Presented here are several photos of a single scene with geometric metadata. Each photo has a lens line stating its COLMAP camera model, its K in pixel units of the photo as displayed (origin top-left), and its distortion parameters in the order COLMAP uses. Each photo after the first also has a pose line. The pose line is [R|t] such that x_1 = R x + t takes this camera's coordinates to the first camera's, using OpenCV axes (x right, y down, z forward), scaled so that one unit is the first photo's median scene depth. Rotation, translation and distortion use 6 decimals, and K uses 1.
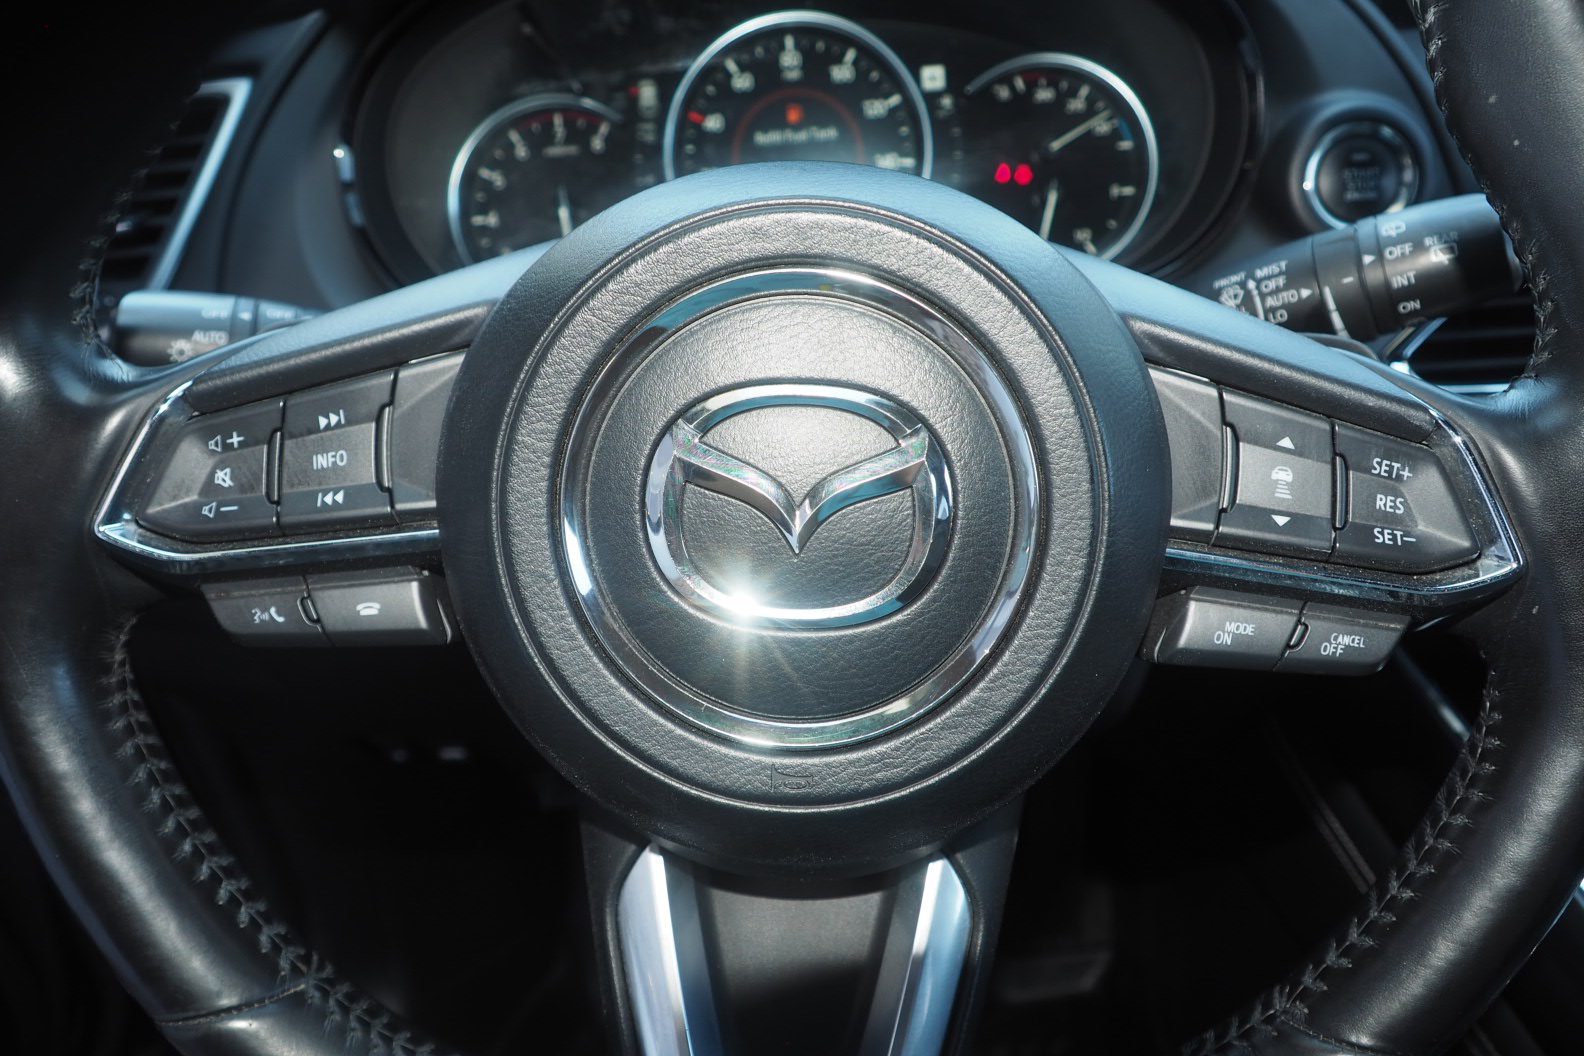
lens RADIAL K [[1157.9, 0, 768.3], [0, 1157.9, 516.5], [0, 0, 1]] dist [0.034015, -0.001925]
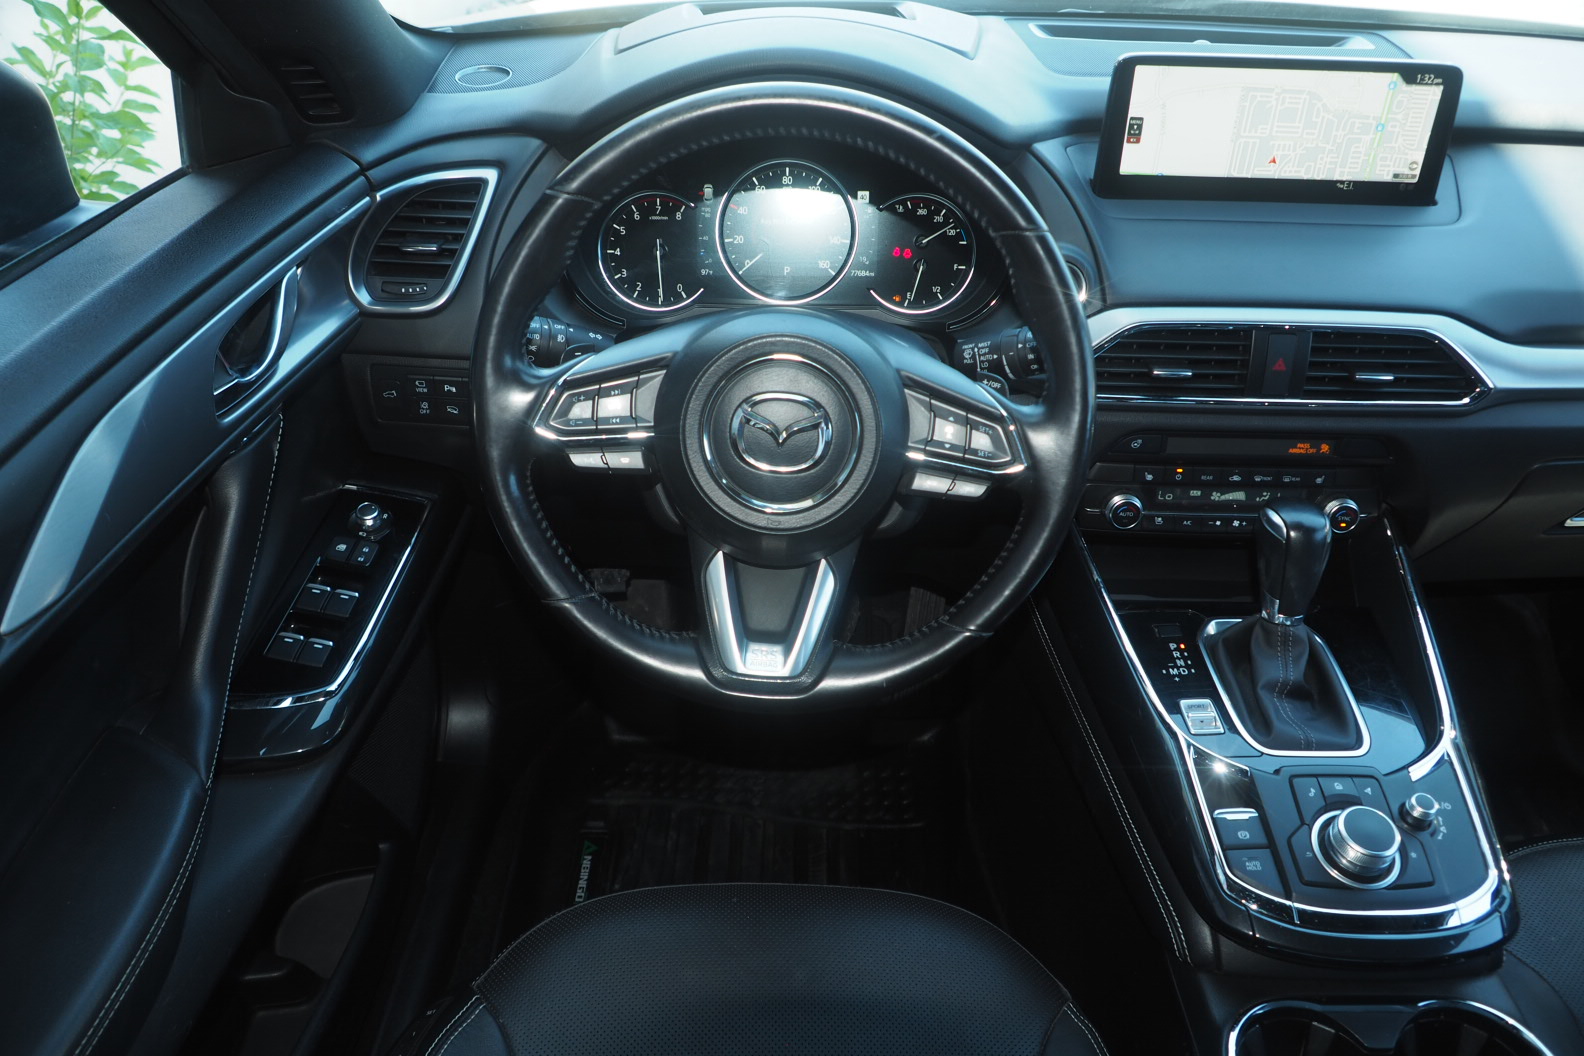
lens RADIAL K [[1106.5, 0, 792.8], [0, 1106.5, 528.4], [0, 0, 1]] dist [-0.026270, 0.000168]
pose [[0.996122, 0.060802, 0.063599, -0.098342], [-0.067306, 0.992118, 0.105697, -0.062092], [-0.056671, -0.109568, 0.992362, -1.547834]]
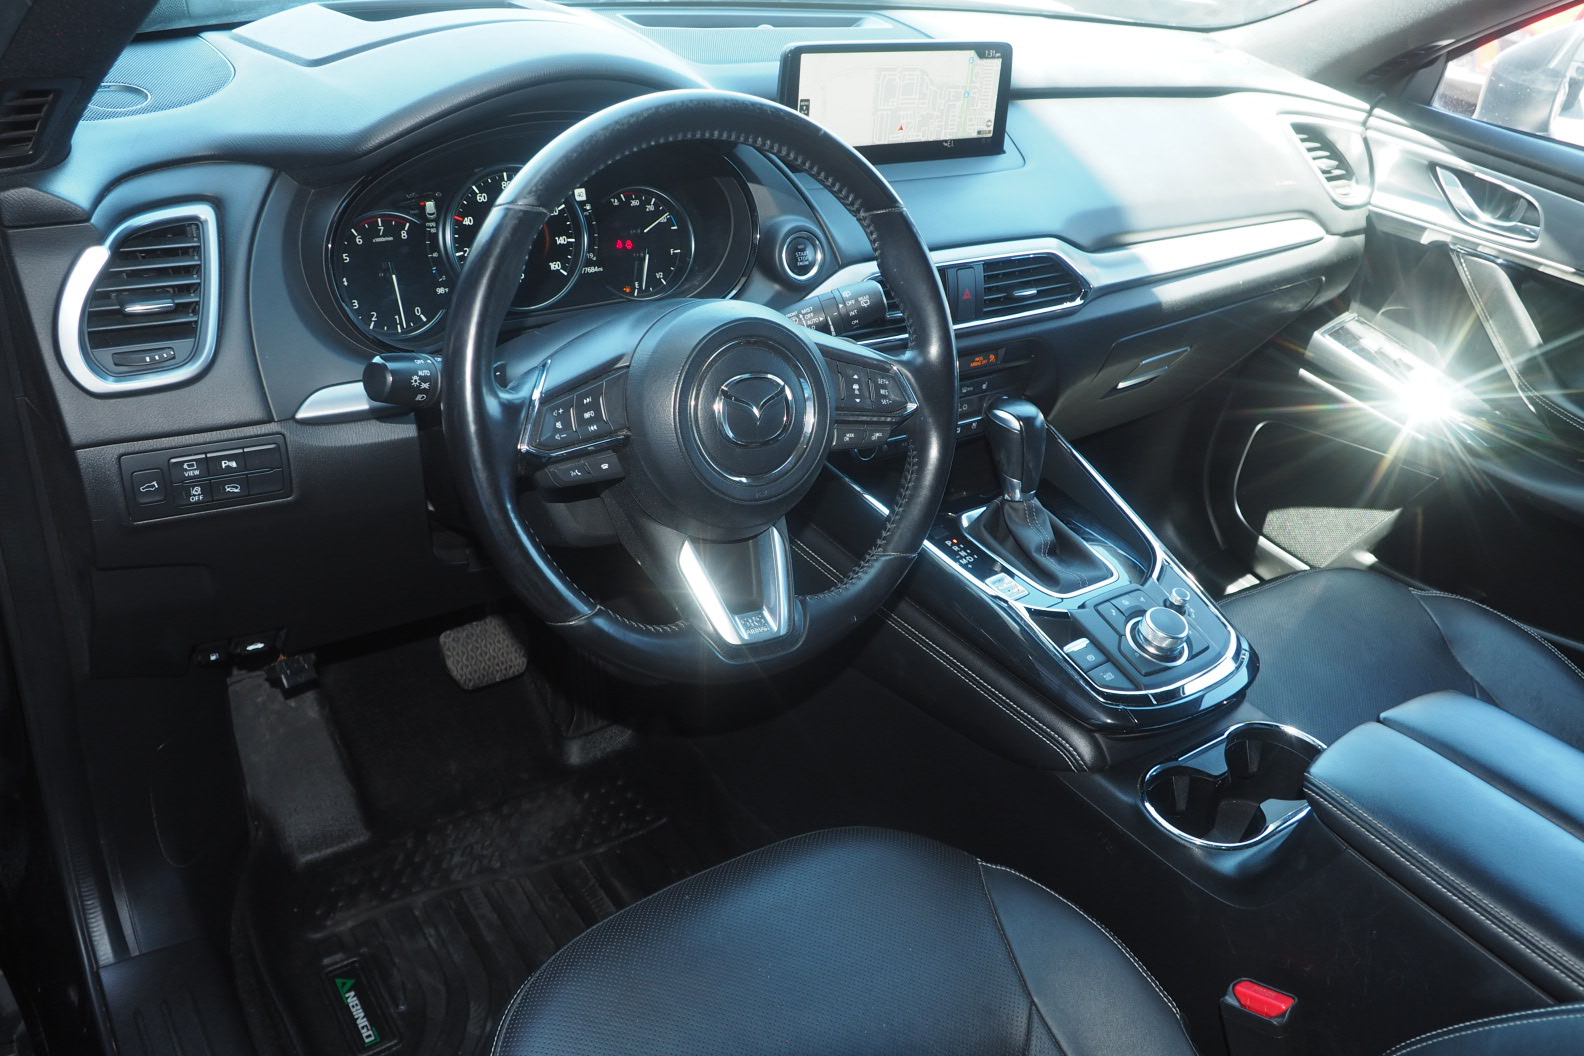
lens RADIAL K [[1247.4, 0, 788.5], [0, 1247.4, 529.1], [0, 0, 1]] dist [-0.024734, 0.002823]
pose [[0.789881, -0.175993, 0.587465, -1.666472], [0.139078, 0.984385, 0.107904, -0.039088], [-0.597282, -0.003527, 0.802024, -1.535974]]
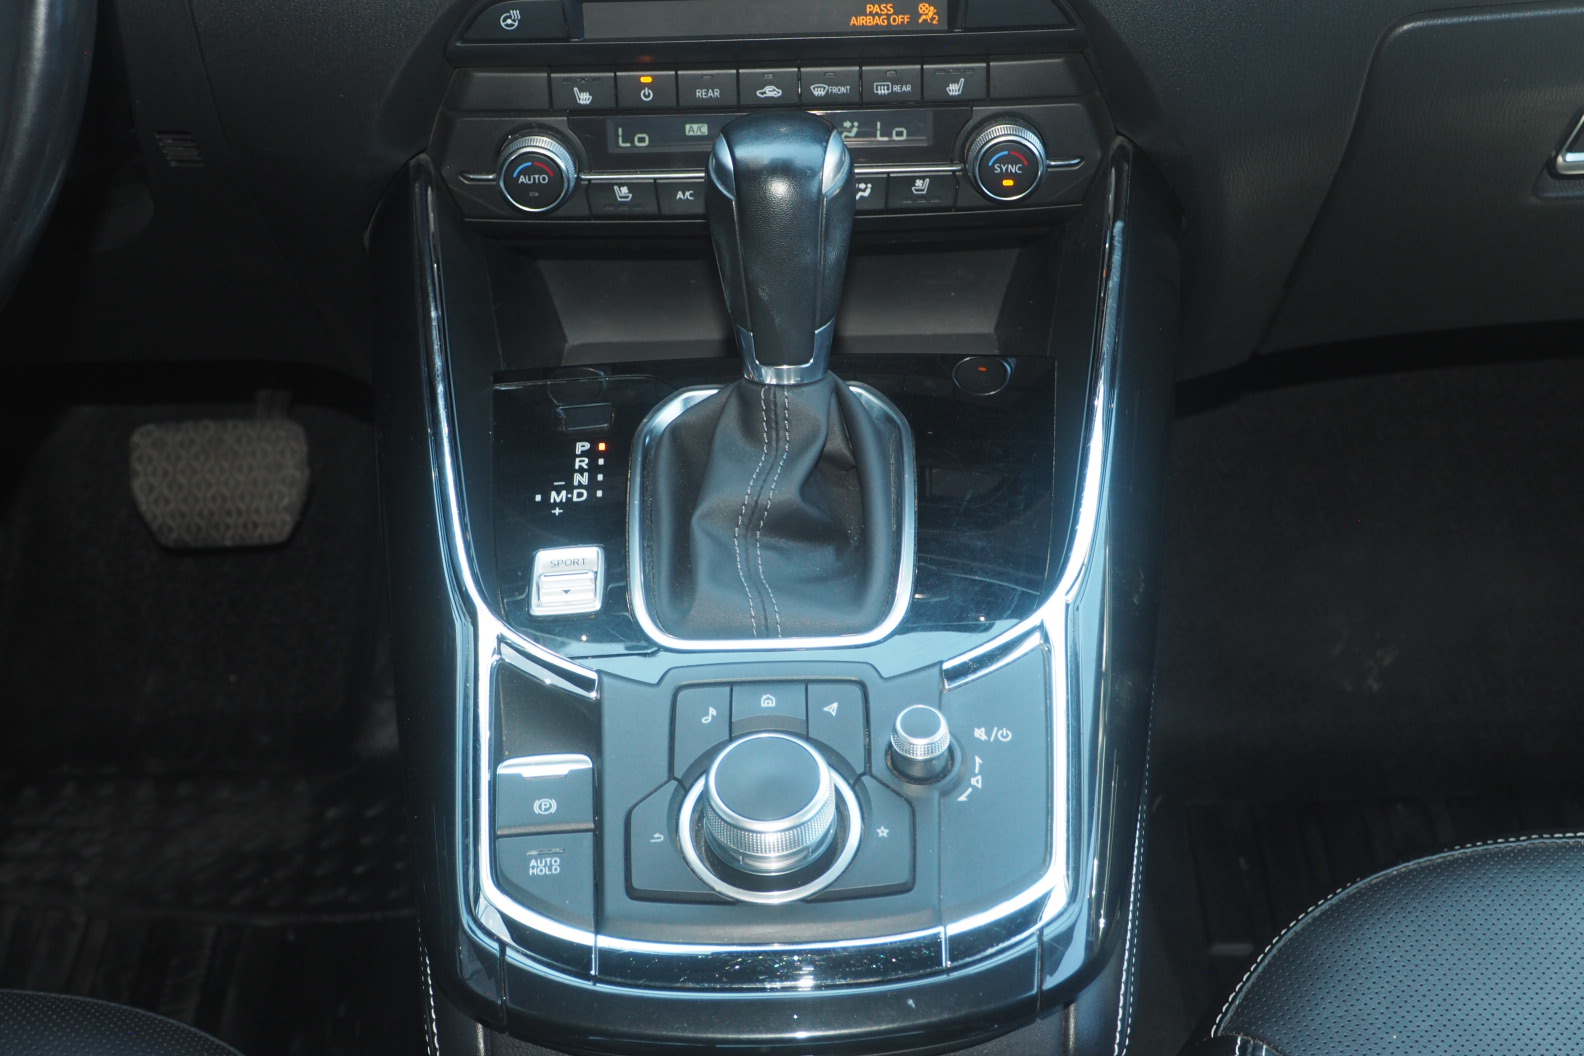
lens RADIAL K [[2428.5, 0, 793.4], [0, 2428.5, 531.7], [0, 0, 1]] dist [-0.001052, 0.000000]
pose [[0.998166, 0.016732, 0.058181, 1.310230], [-0.025775, 0.987049, 0.158336, 0.121974], [-0.054778, -0.159545, 0.985670, -1.756949]]
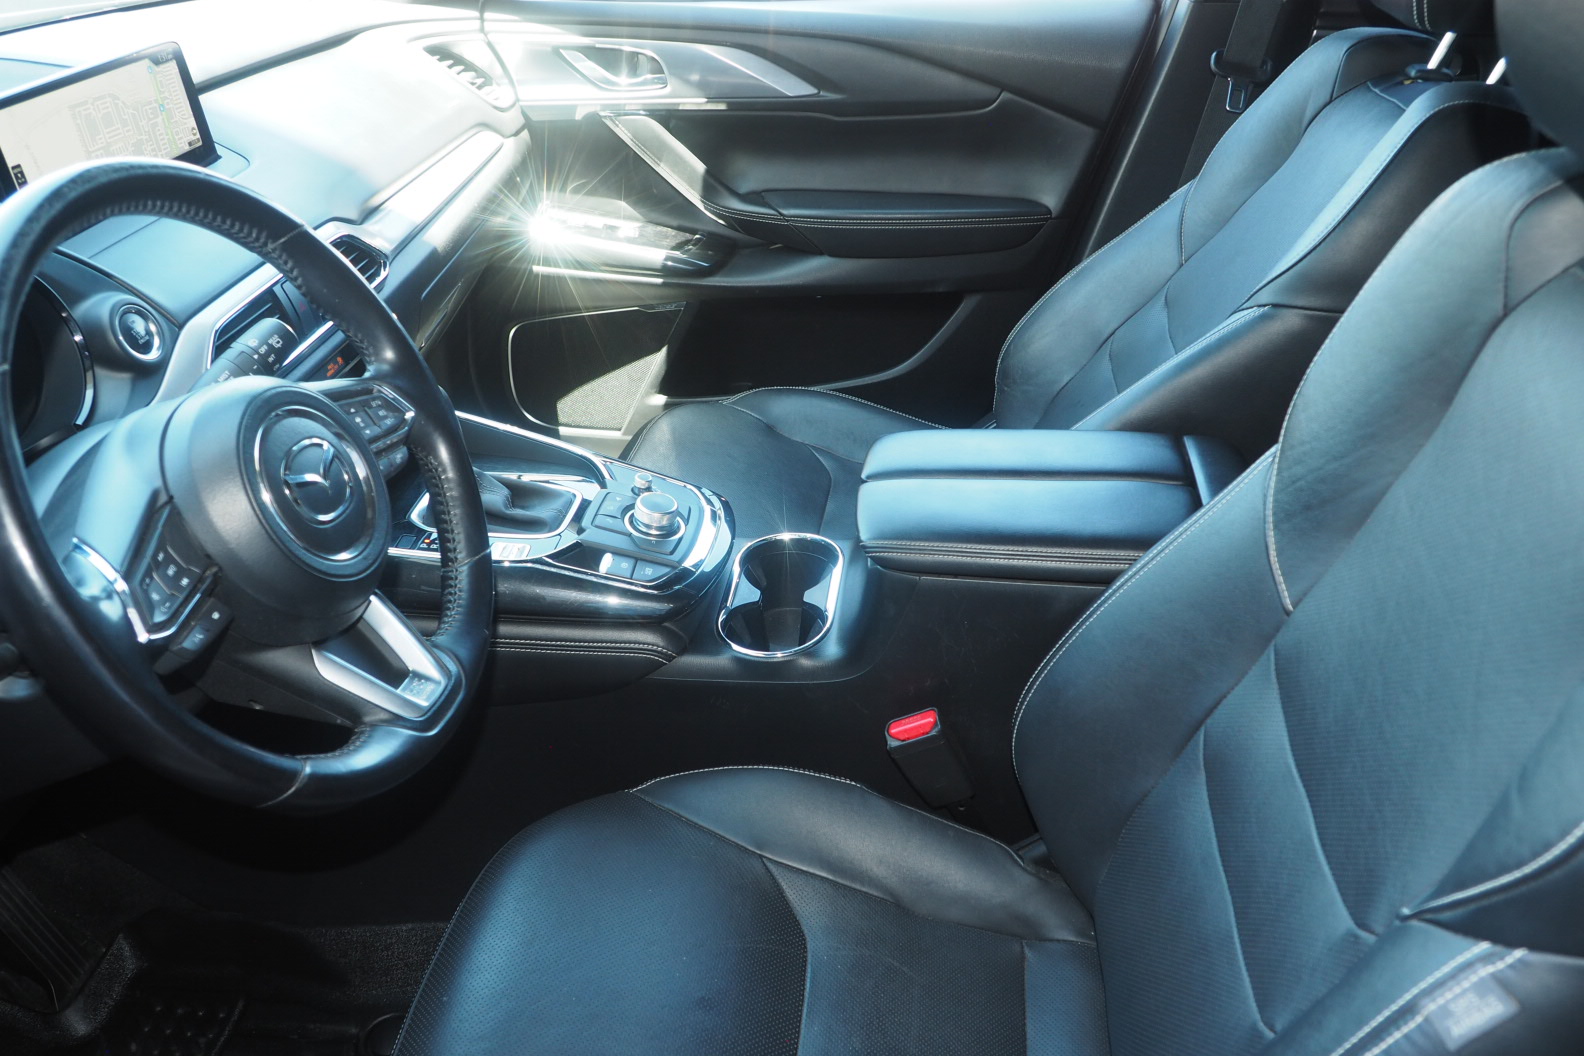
lens RADIAL K [[1247.4, 0, 796.9], [0, 1247.4, 551.5], [0, 0, 1]] dist [-0.024734, 0.002823]
pose [[0.101530, -0.470729, 0.876417, -2.219789], [0.474566, 0.797189, 0.373198, -0.384509], [-0.874345, 0.378027, 0.304331, -0.782674]]
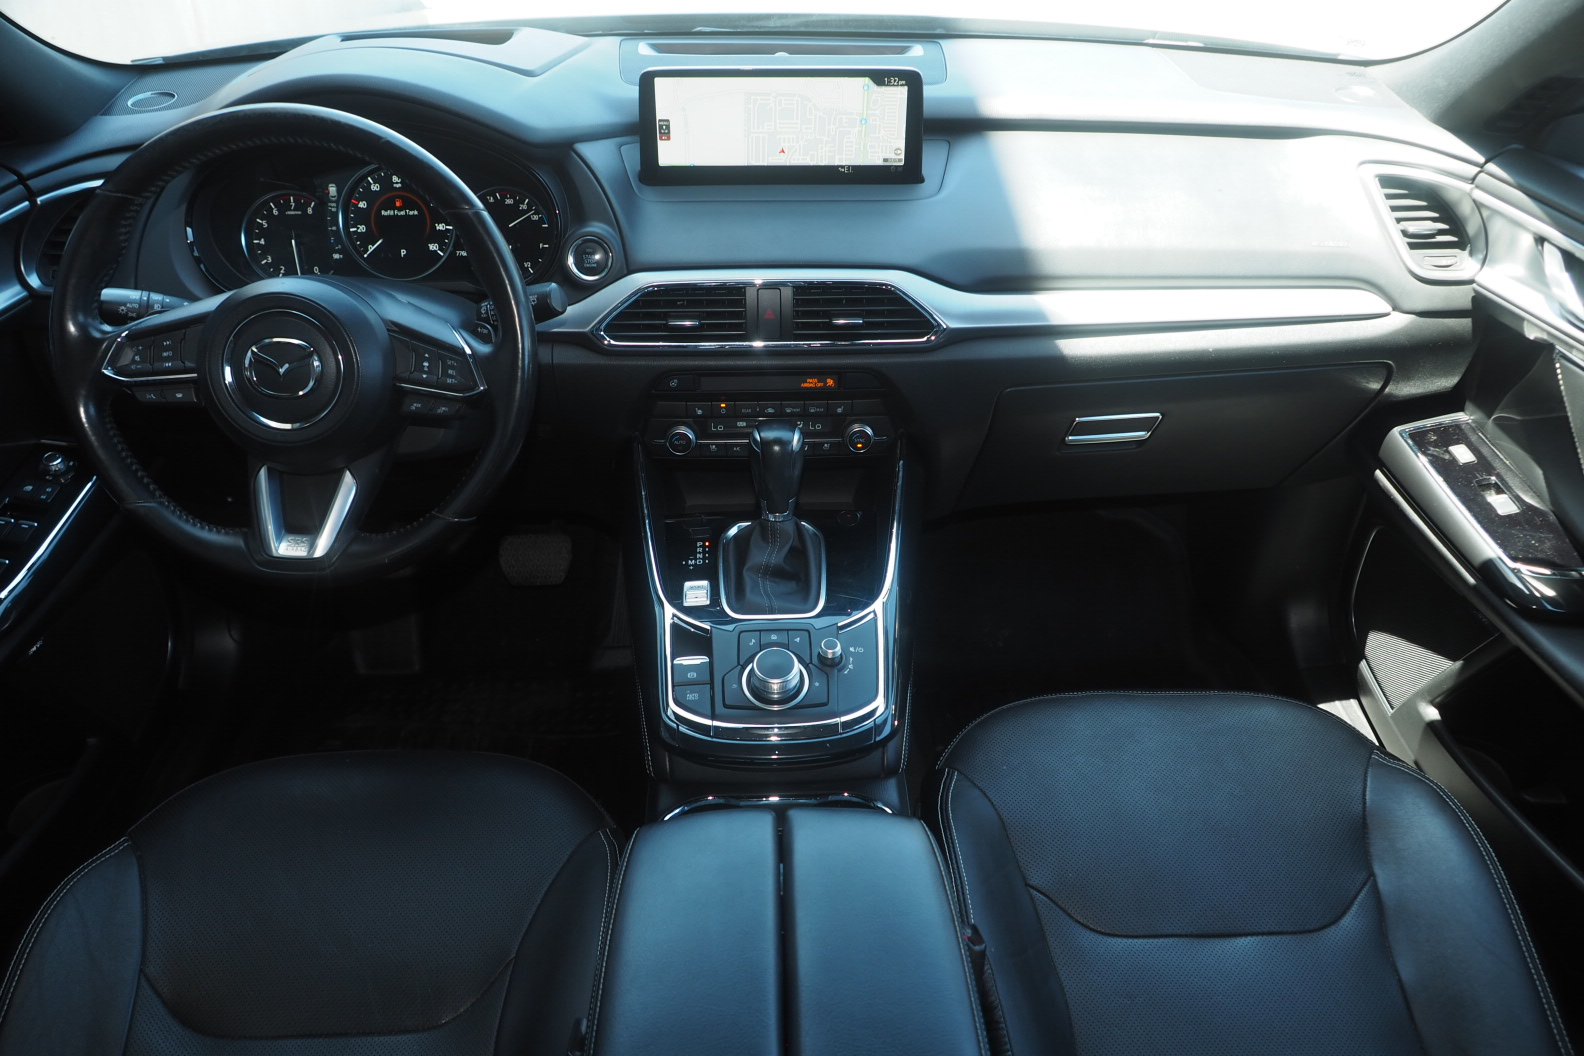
lens RADIAL K [[1106.5, 0, 785.3], [0, 1106.5, 524.5], [0, 0, 1]] dist [-0.026270, 0.000168]
pose [[0.995346, 0.028471, 0.092067, 1.153512], [-0.037471, 0.994524, 0.097555, 0.070493], [-0.088786, -0.100551, 0.990962, -2.425075]]
